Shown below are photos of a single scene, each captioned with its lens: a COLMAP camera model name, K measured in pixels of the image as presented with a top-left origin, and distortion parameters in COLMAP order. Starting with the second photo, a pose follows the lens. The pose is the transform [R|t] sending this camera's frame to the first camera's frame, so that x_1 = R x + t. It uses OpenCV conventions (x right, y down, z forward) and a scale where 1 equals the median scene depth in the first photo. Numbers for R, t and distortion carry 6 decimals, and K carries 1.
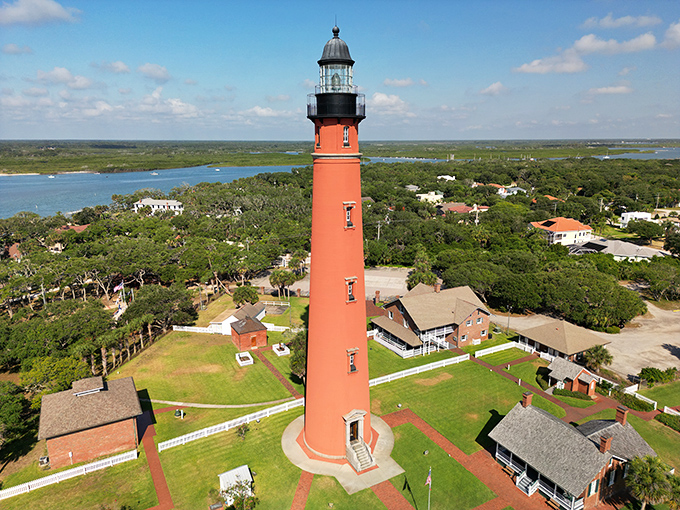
lens RADIAL K [[495.0, 0, 340.0], [0, 495.0, 255.0], [0, 0, 1]] dist [0.181718, 0.000228]
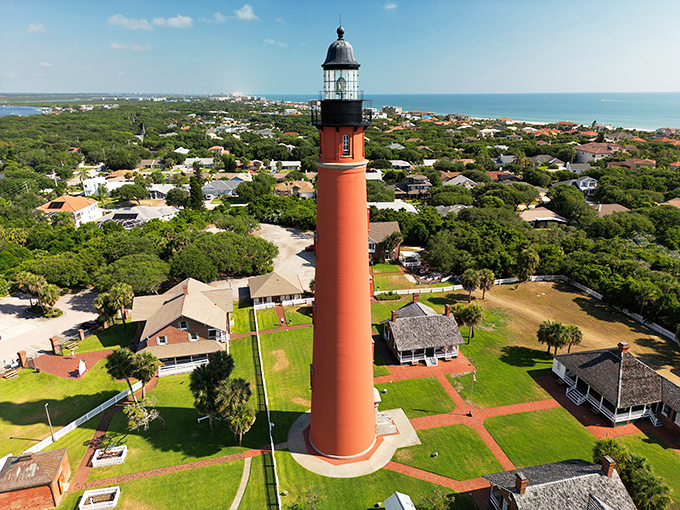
lens RADIAL K [[495.0, 0, 340.0], [0, 495.0, 255.0], [0, 0, 1]] dist [0.181718, 0.000228]
pose [[0.308761, -0.317685, 0.896517, -0.938288], [0.244331, 0.937433, 0.248036, -0.273746], [-0.919222, 0.142463, 0.367063, 0.674018]]
